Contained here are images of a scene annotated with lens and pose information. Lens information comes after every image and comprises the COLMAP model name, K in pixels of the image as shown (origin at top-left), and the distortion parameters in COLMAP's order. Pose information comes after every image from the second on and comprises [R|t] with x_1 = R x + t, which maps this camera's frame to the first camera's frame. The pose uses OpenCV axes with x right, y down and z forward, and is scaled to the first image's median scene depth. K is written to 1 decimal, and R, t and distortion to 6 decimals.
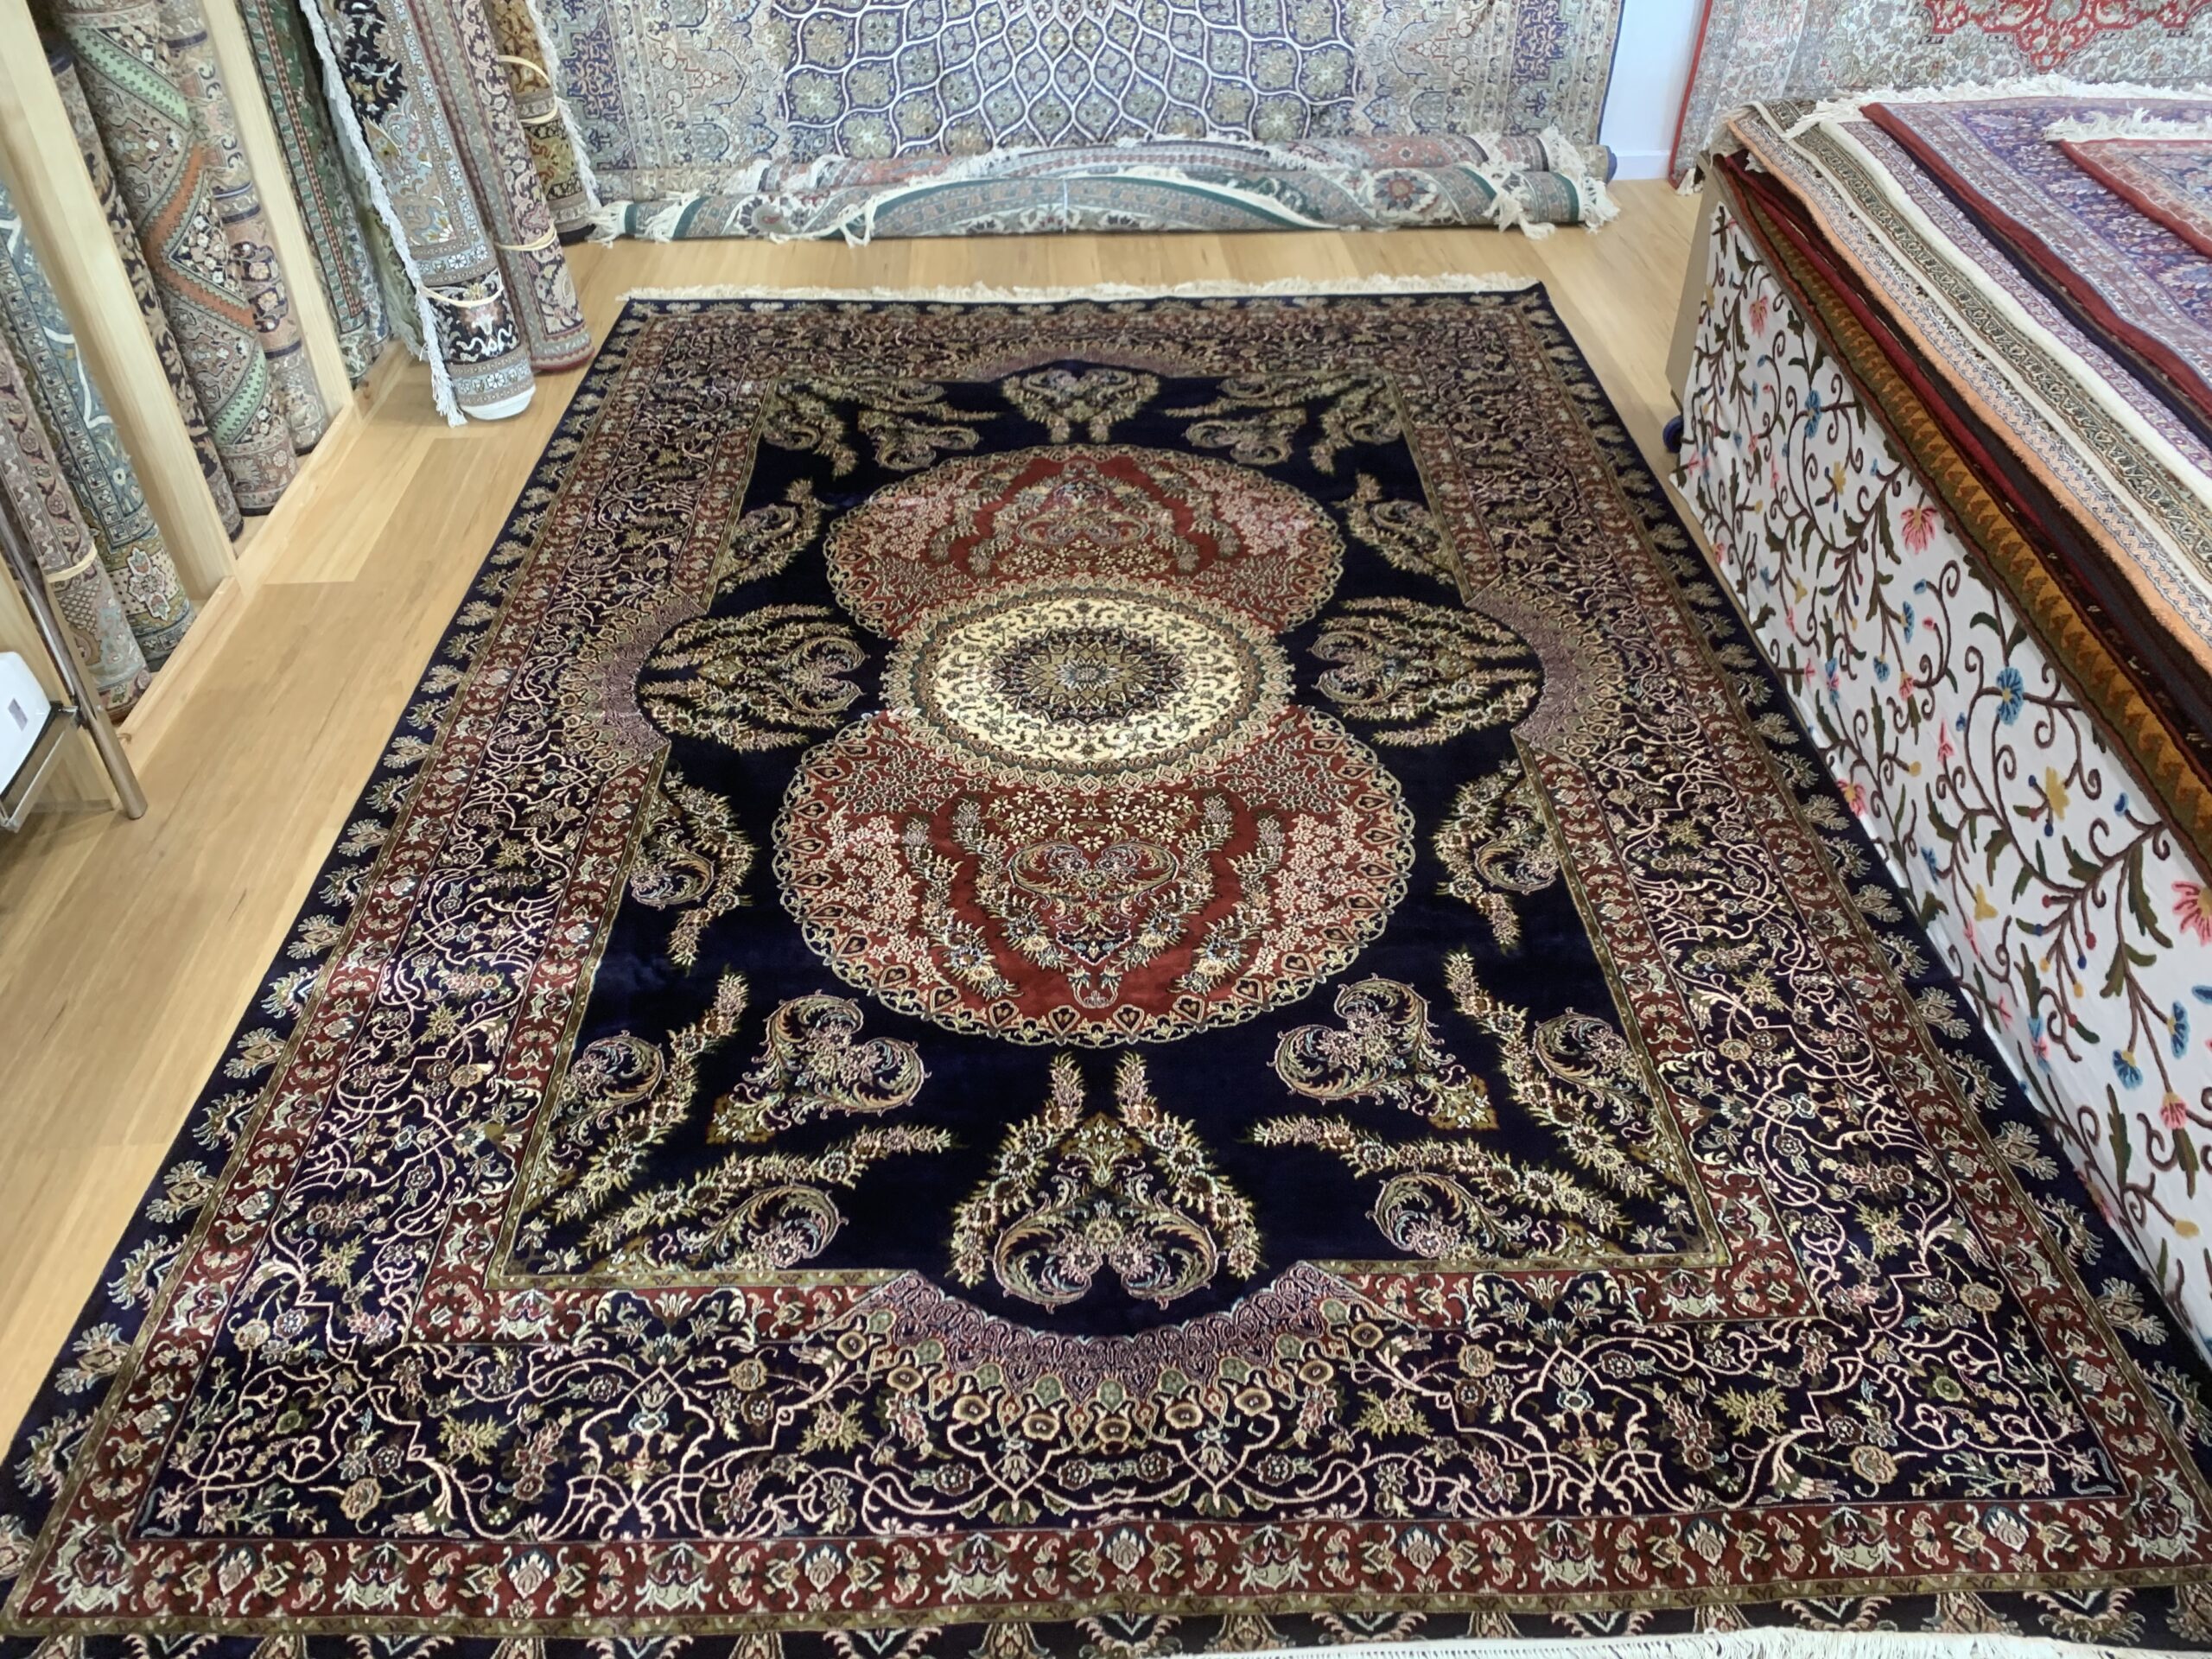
lens RADIAL K [[1678.2, 0, 1103.3], [0, 1678.2, 832.1], [0, 0, 1]] dist [0.011129, -0.010803]
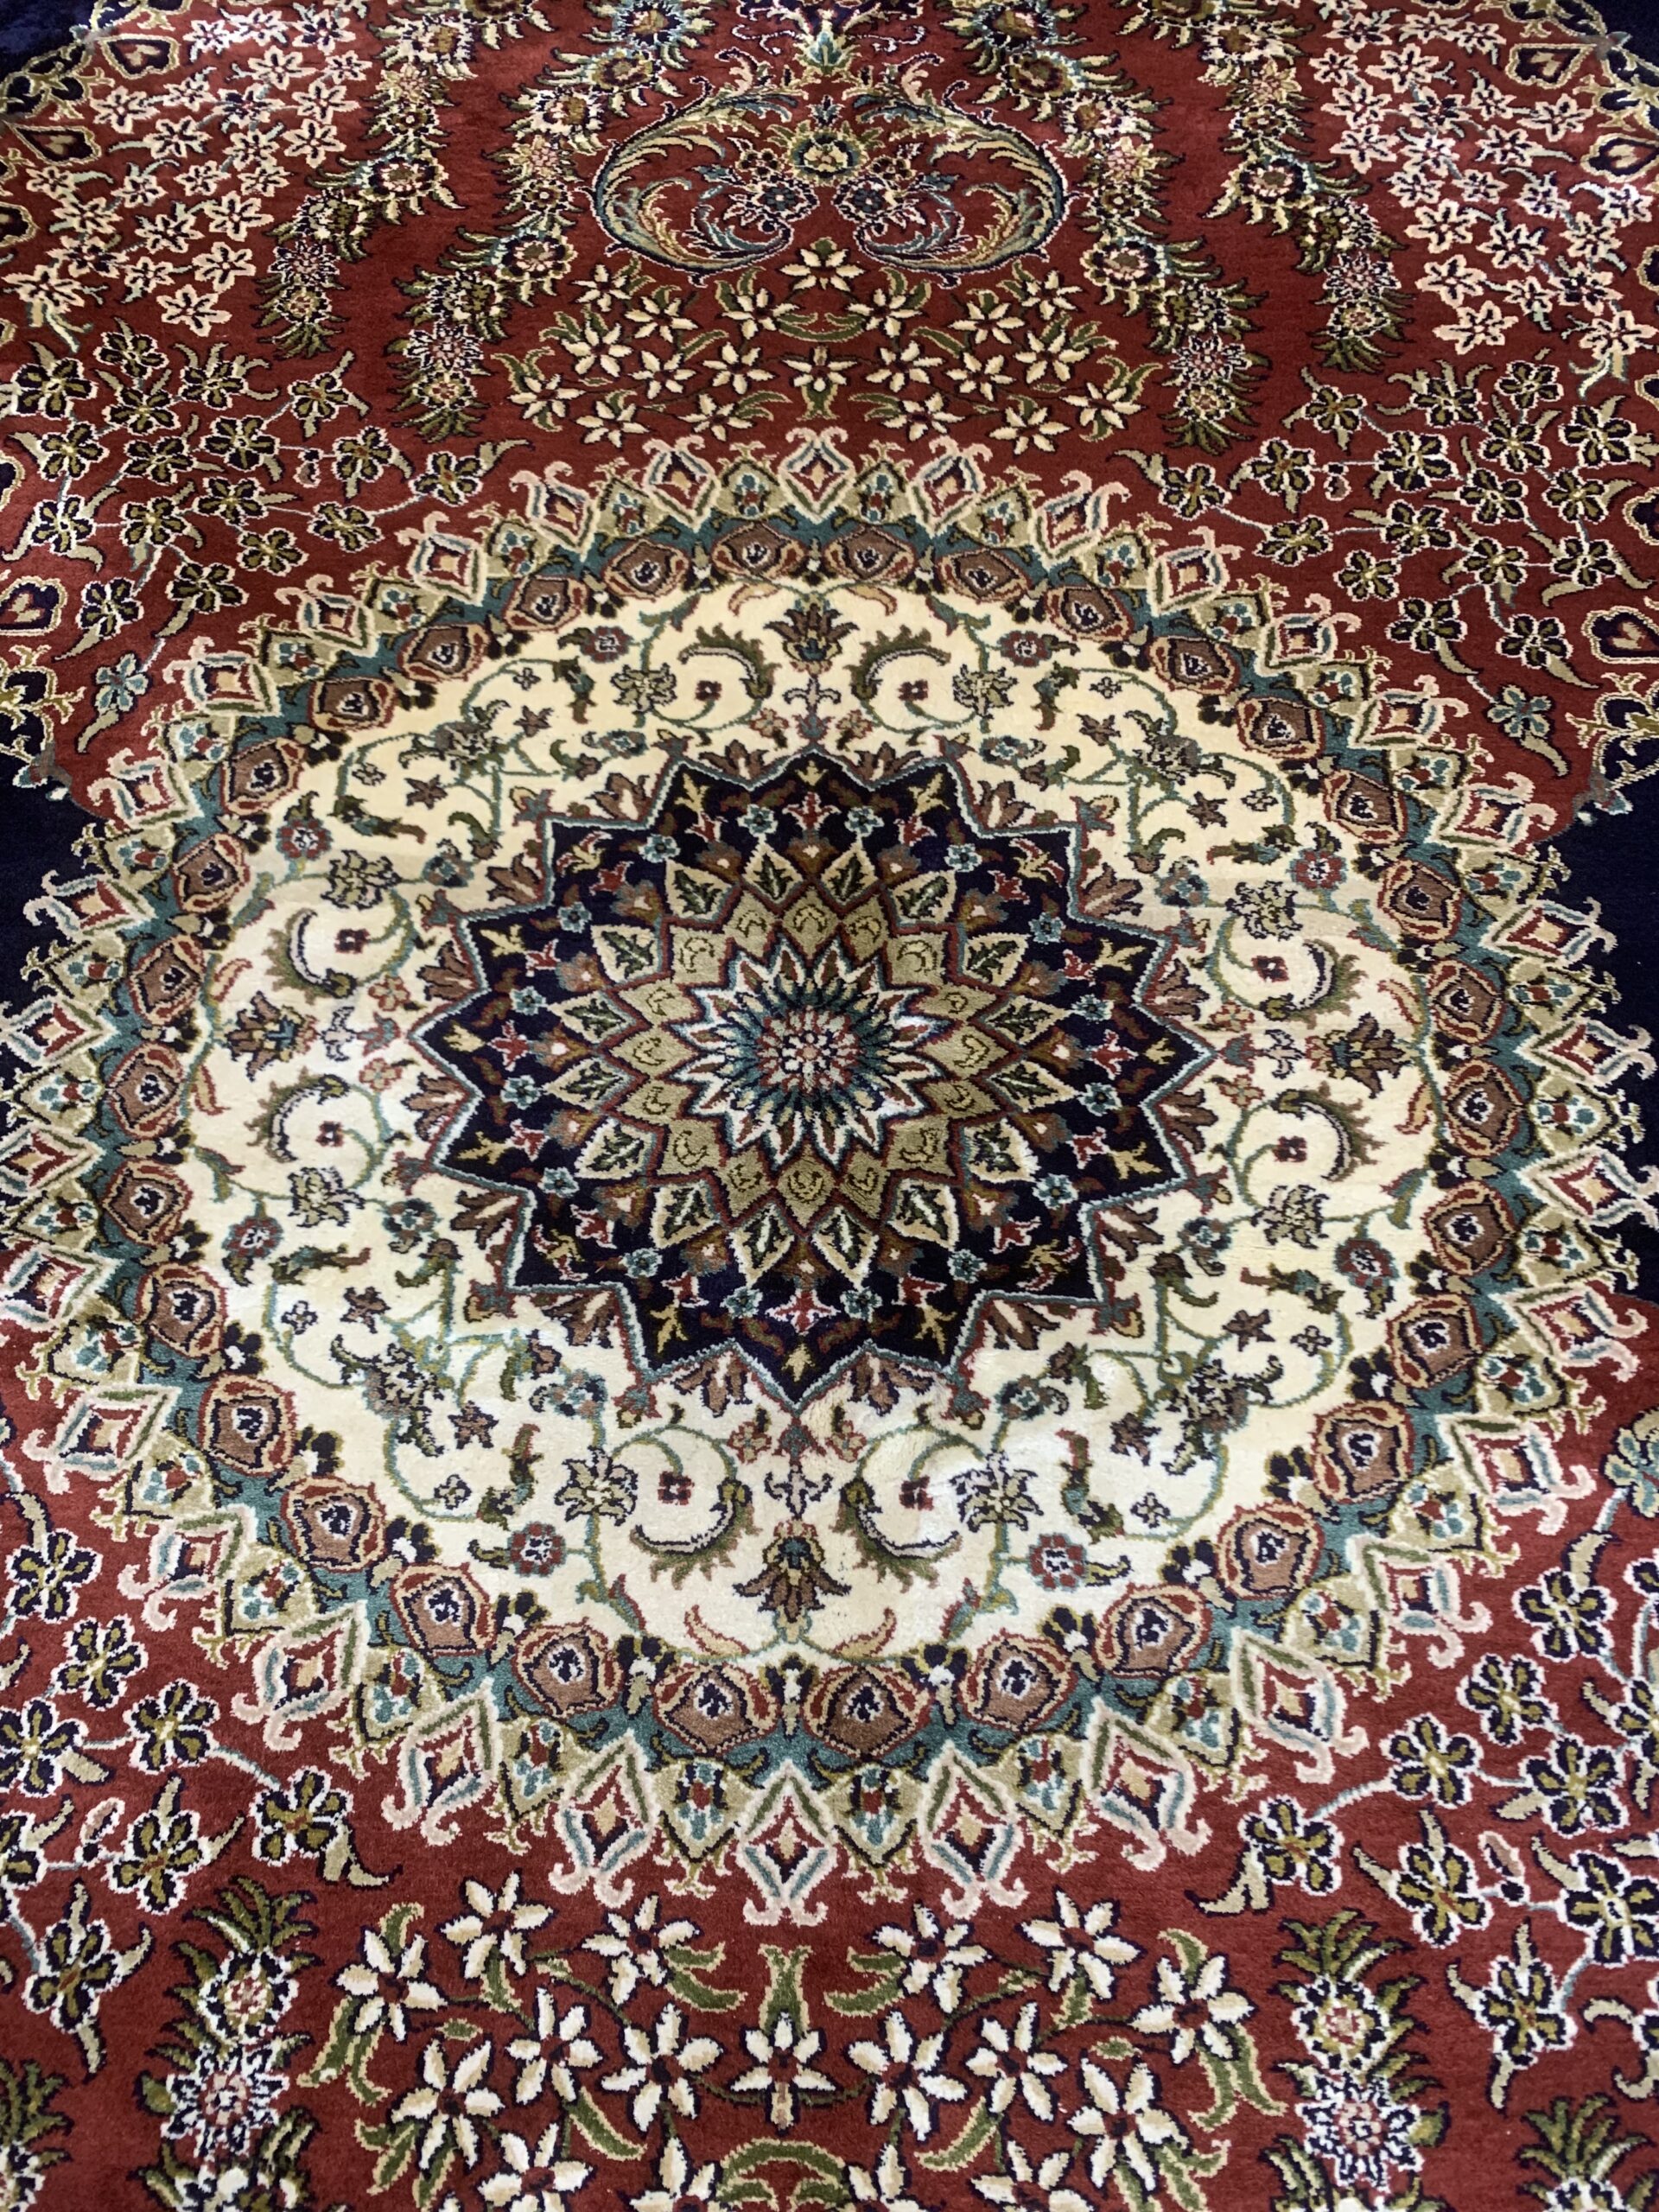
lens RADIAL K [[1677.0, 0, 861.7], [0, 1677.0, 1107.2], [0, 0, 1]] dist [0.015198, -0.015895]
pose [[0.999459, 0.031288, -0.010115, 0.001054], [-0.022522, 0.875495, 0.482702, -0.243099], [0.023959, -0.482213, 0.875726, 0.912148]]
